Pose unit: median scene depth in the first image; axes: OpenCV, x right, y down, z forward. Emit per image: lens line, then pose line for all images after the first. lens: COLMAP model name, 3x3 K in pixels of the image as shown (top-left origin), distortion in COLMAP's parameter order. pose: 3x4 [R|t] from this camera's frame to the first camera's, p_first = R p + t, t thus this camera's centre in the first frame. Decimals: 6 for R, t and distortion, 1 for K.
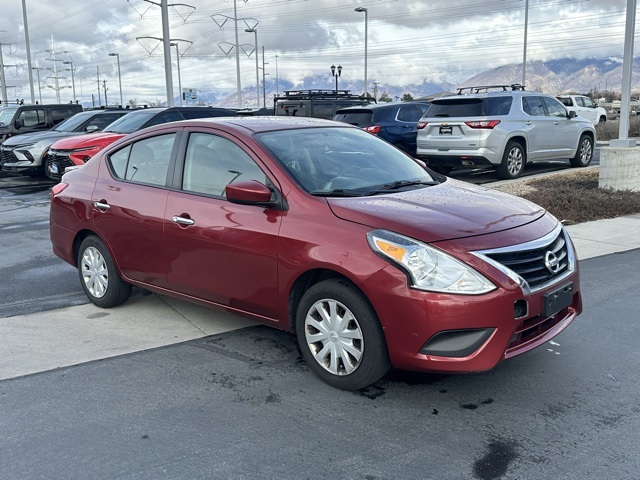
lens RADIAL K [[627.3, 0, 317.6], [0, 627.3, 238.0], [0, 0, 1]] dist [0.184265, -0.351983]
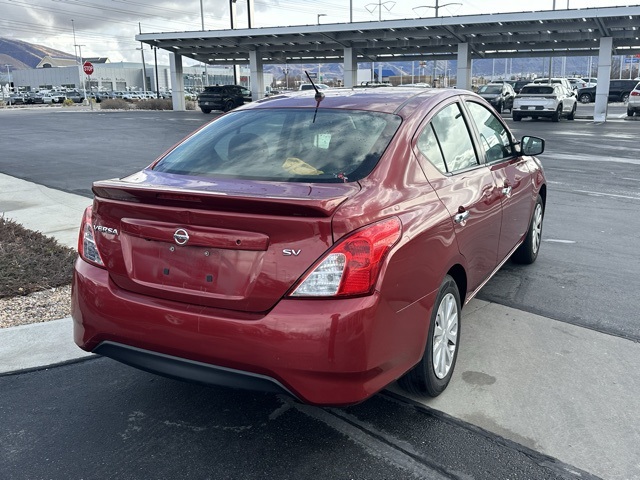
lens RADIAL K [[626.5, 0, 314.0], [0, 626.5, 249.6], [0, 0, 1]] dist [0.130281, -0.221041]
pose [[-0.264766, -0.203686, 0.942556, -1.104941], [0.204632, 0.943309, 0.261330, -0.264391], [-0.942350, 0.262069, -0.208076, 1.558362]]
